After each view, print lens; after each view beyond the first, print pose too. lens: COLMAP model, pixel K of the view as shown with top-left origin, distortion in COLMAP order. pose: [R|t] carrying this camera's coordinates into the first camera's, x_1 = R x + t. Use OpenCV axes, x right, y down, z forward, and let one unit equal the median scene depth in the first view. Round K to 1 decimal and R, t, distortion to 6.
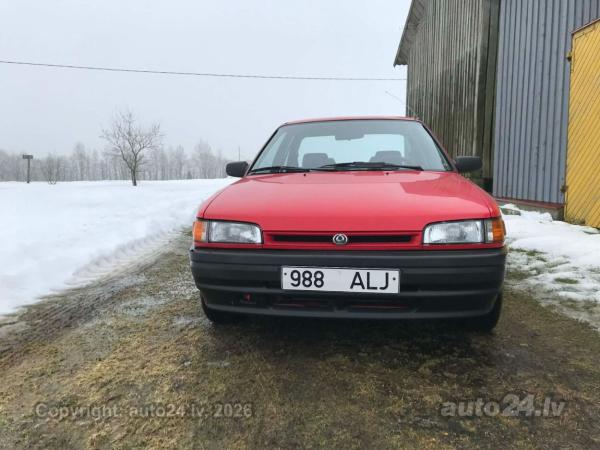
lens RADIAL K [[497.5, 0, 290.5], [0, 497.5, 224.5], [0, 0, 1]] dist [0.056824, -0.054968]
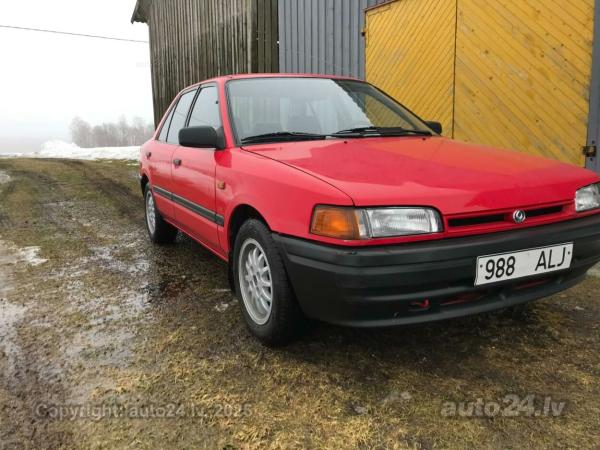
lens RADIAL K [[497.5, 0, 290.5], [0, 497.5, 224.5], [0, 0, 1]] dist [0.056824, -0.054968]
pose [[0.823778, -0.111746, 0.555790, -0.706476], [0.076536, 0.993327, 0.086277, -0.061099], [-0.561722, -0.028535, 0.826834, 0.503425]]
